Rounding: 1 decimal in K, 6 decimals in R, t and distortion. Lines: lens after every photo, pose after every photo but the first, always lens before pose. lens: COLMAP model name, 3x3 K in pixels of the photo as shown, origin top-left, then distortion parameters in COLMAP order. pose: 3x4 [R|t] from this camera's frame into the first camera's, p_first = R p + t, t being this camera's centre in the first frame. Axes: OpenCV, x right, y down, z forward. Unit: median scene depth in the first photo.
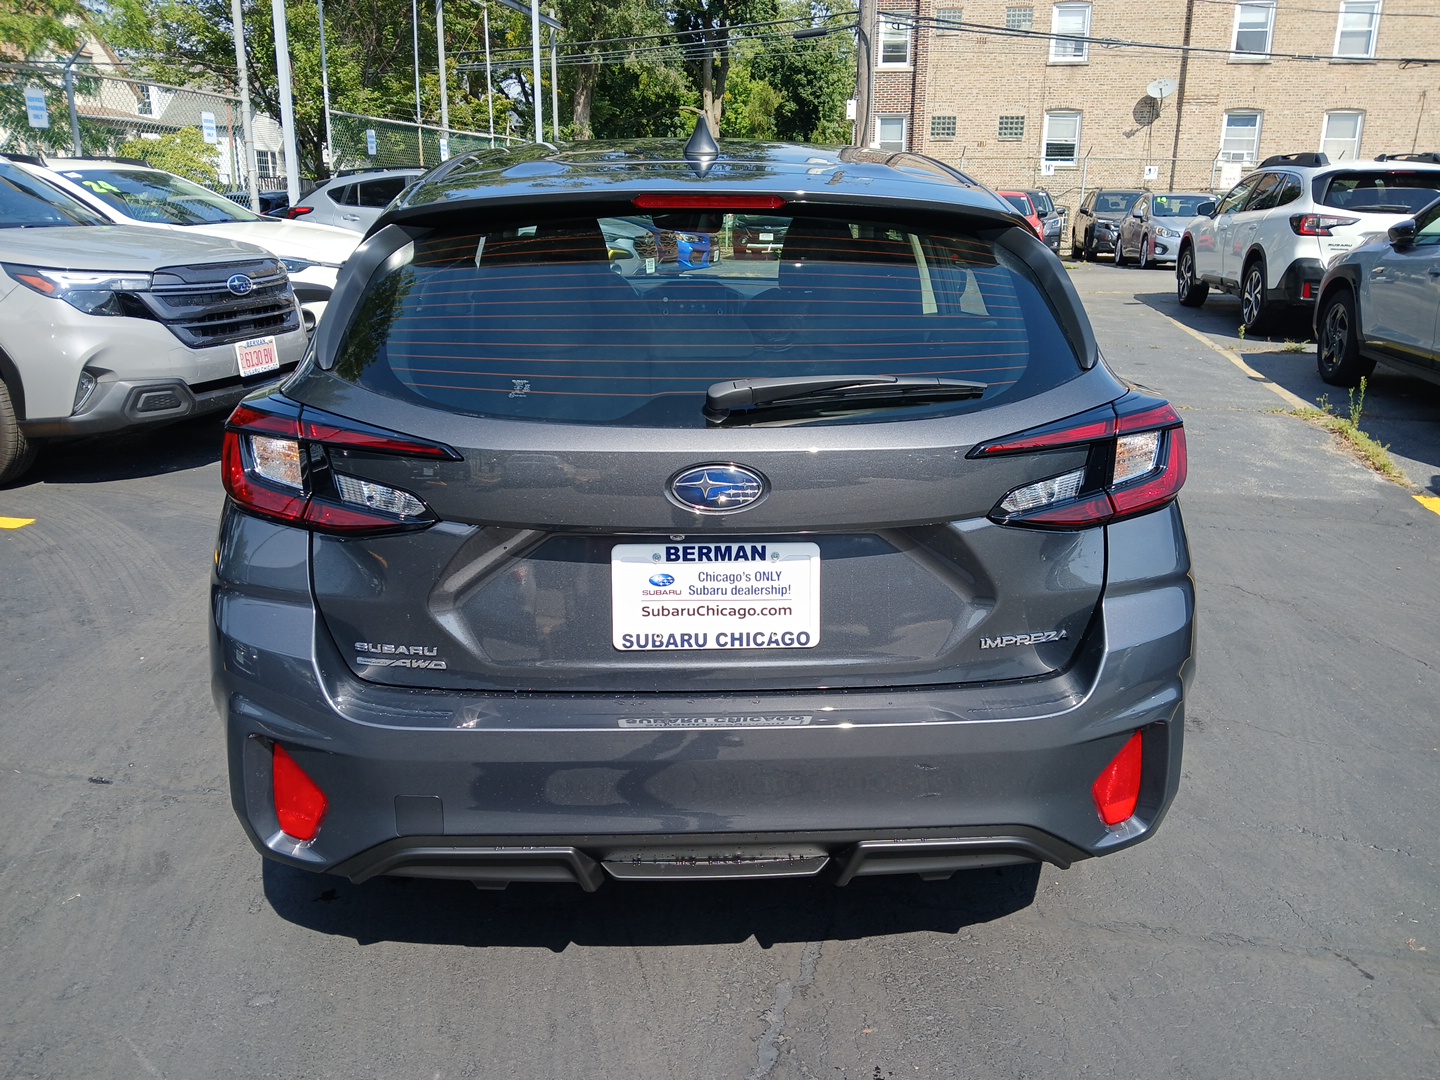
lens RADIAL K [[1123.7, 0, 722.4], [0, 1123.7, 540.5], [0, 0, 1]] dist [0.047121, -0.080201]
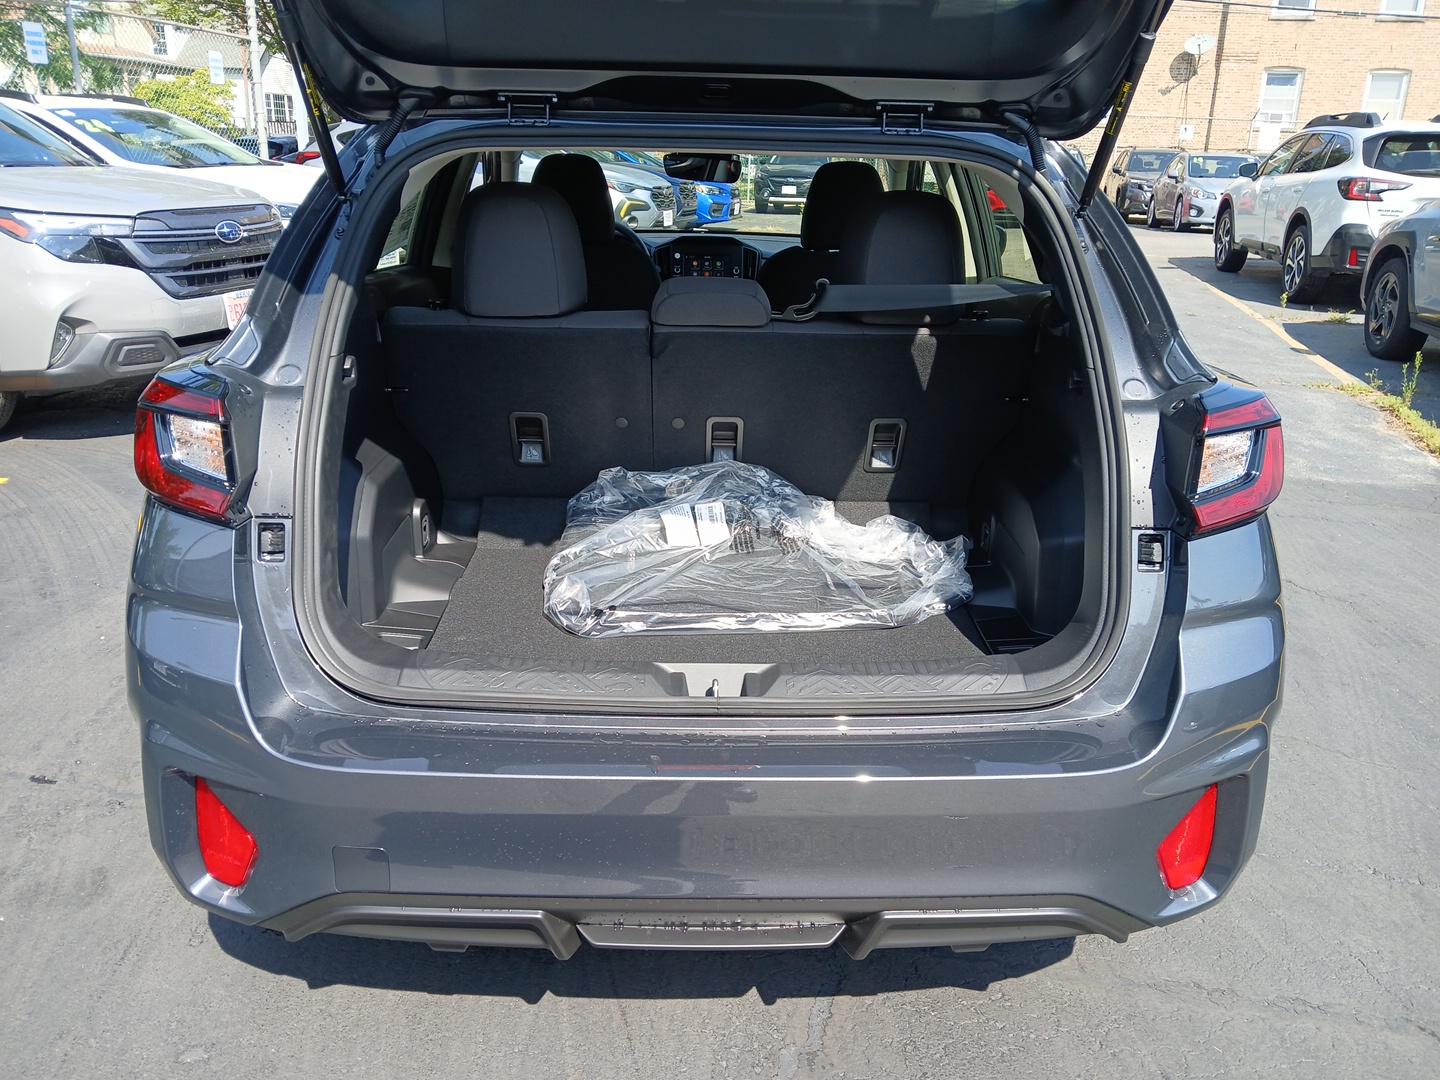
lens RADIAL K [[1136.9, 0, 725.6], [0, 1136.9, 541.1], [0, 0, 1]] dist [0.006779, -0.022963]
pose [[0.999733, 0.020839, -0.009988, 0.003414], [-0.020459, 0.999114, 0.036783, -0.017647], [0.010745, -0.036569, 0.999273, 0.071686]]
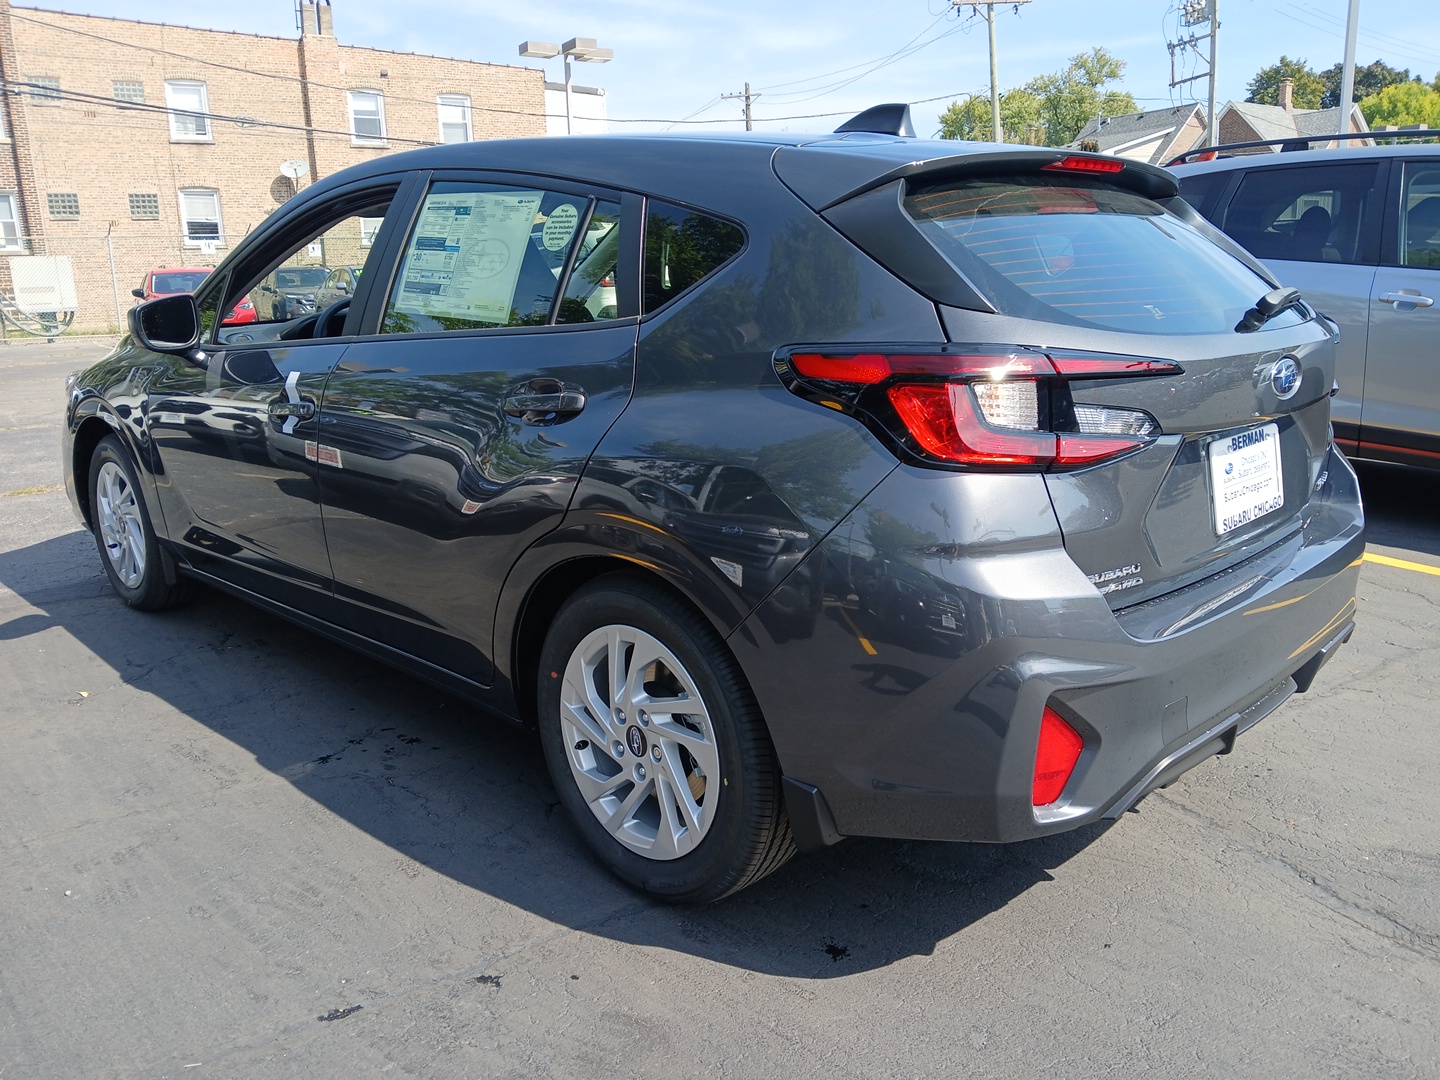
lens RADIAL K [[1136.9, 0, 725.6], [0, 1136.9, 541.1], [0, 0, 1]] dist [0.006779, -0.022963]
pose [[0.738961, -0.186113, 0.647533, -0.536722], [0.229990, 0.973041, 0.017207, -0.014116], [-0.633279, 0.136211, 0.761843, 0.193597]]
